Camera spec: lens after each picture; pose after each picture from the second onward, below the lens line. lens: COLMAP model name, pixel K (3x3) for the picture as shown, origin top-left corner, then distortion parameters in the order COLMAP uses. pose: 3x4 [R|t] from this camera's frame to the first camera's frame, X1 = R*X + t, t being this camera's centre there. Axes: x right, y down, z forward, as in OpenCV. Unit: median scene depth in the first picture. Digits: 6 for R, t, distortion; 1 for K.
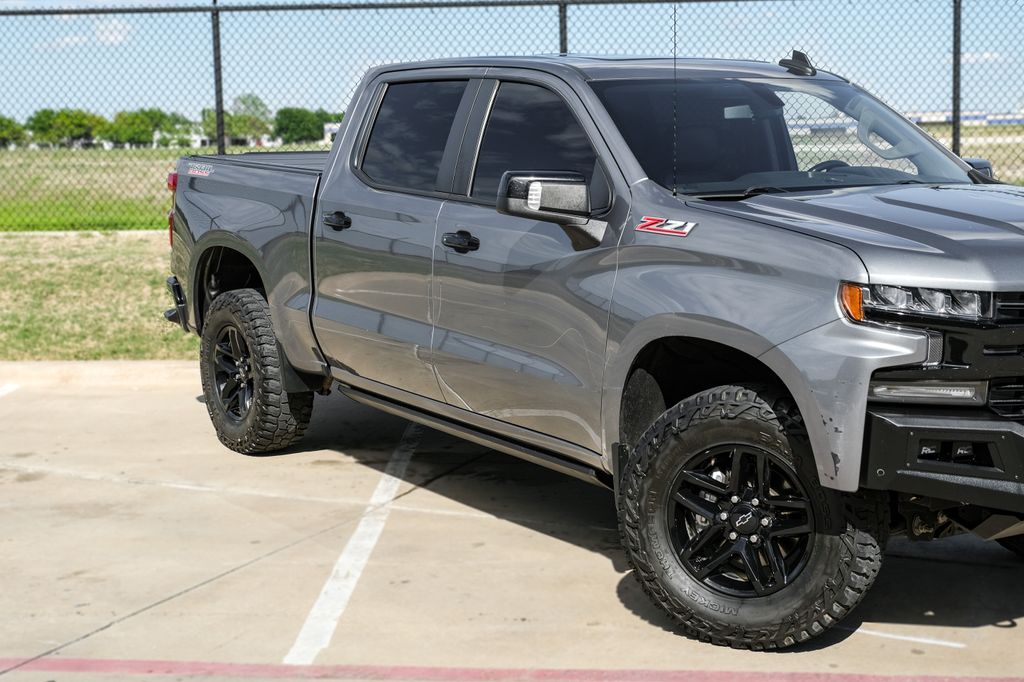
lens RADIAL K [[1605.6, 0, 481.5], [0, 1605.6, 346.5], [0, 0, 1]] dist [0.007156, 0.147635]
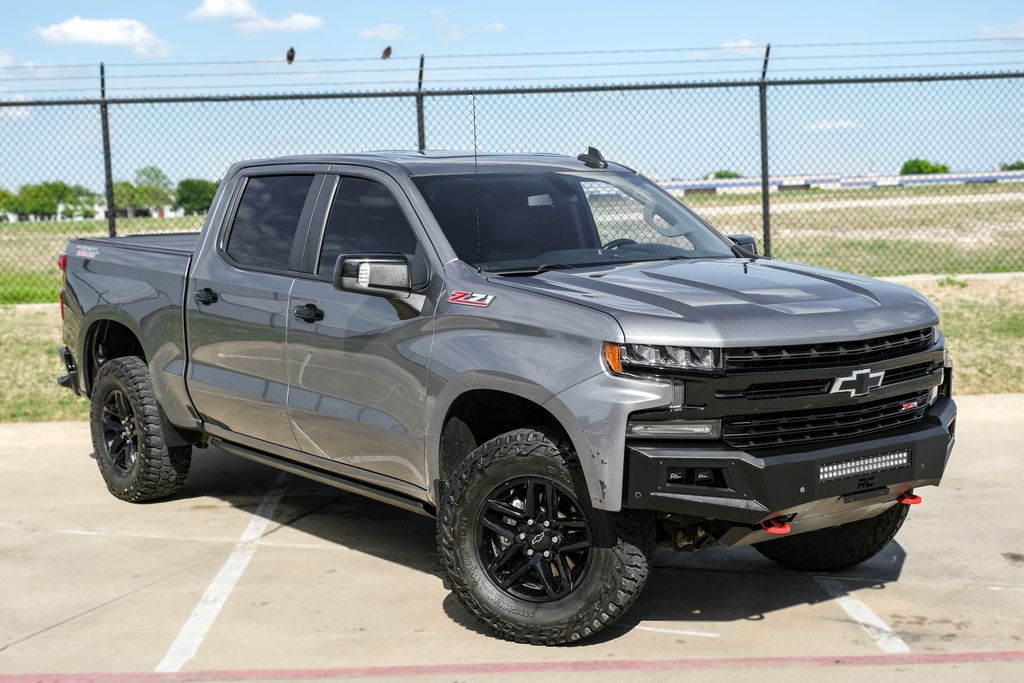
lens RADIAL K [[1518.6, 0, 509.0], [0, 1518.6, 366.1], [0, 0, 1]] dist [0.007801, 0.091677]
pose [[0.996103, -0.023121, 0.085113, 0.042061], [0.025073, 0.999445, -0.021940, 0.001664], [-0.084558, 0.023988, 0.996130, -0.134126]]
